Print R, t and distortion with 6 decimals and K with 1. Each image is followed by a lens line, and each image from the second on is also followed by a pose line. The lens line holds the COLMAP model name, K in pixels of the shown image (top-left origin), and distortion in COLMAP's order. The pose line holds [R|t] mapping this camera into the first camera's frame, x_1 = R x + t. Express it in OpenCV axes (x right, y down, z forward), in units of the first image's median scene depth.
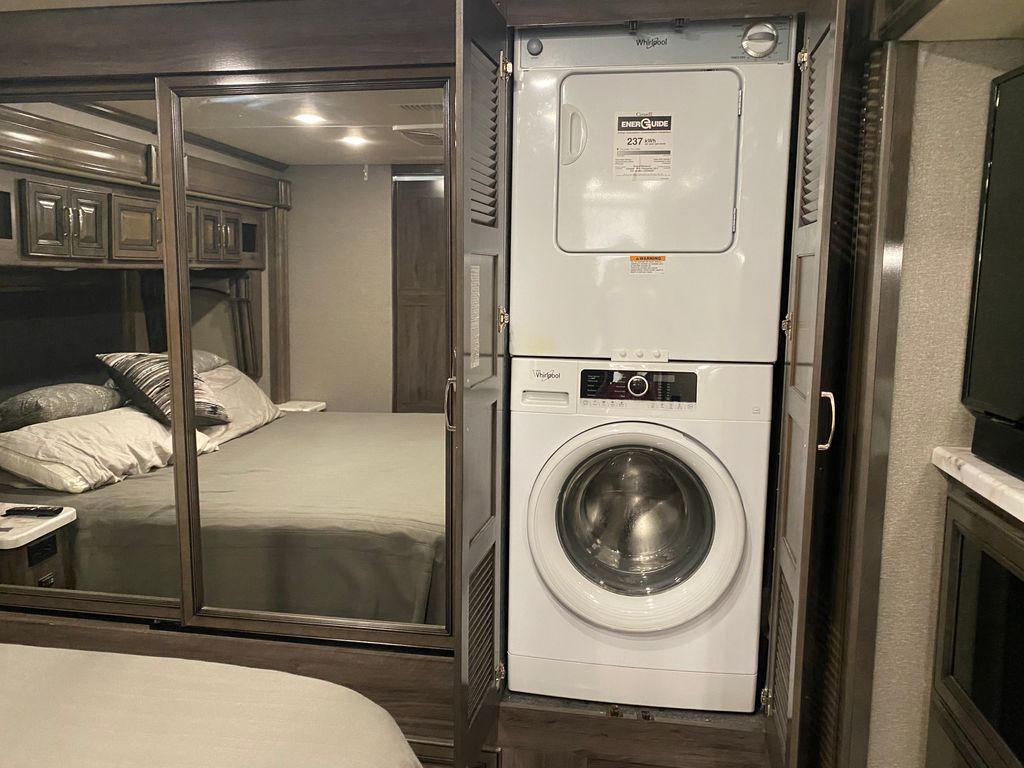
lens RADIAL K [[780.6, 0, 506.7], [0, 780.6, 376.1], [0, 0, 1]] dist [0.029997, -0.030539]
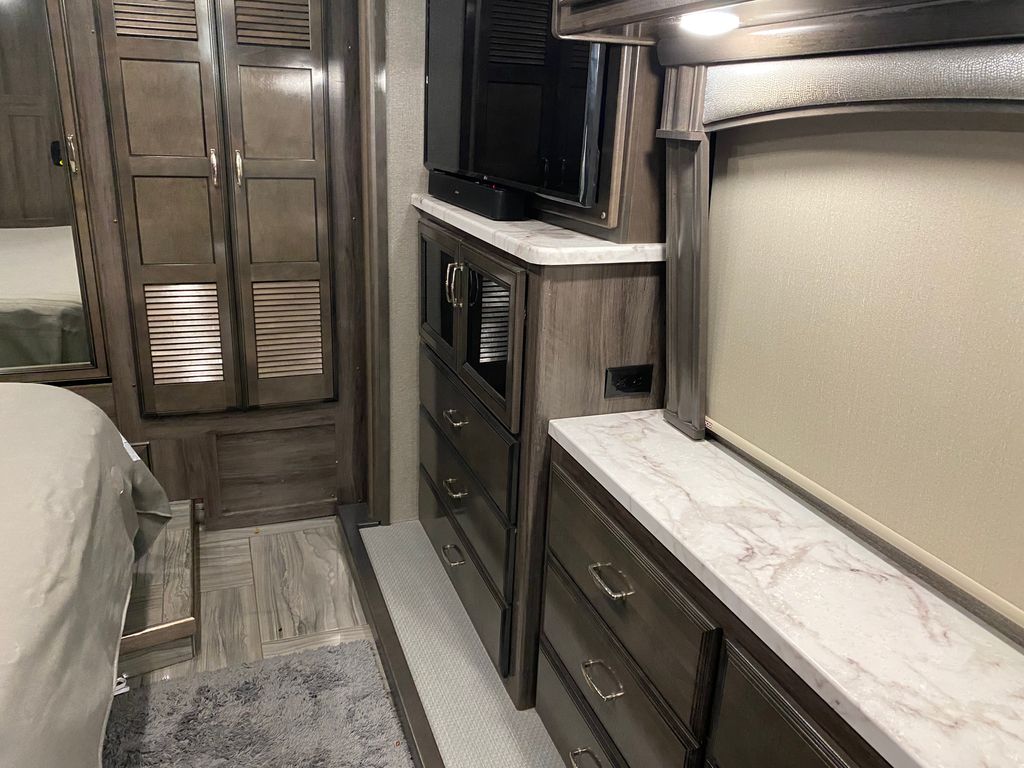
lens RADIAL K [[780.6, 0, 493.1], [0, 780.6, 374.5], [0, 0, 1]] dist [0.029997, -0.030539]
pose [[0.879757, -0.129969, 0.457314, -0.055912], [0.033767, 0.976560, 0.212579, 0.055468], [-0.474223, -0.171576, 0.863524, -0.279299]]
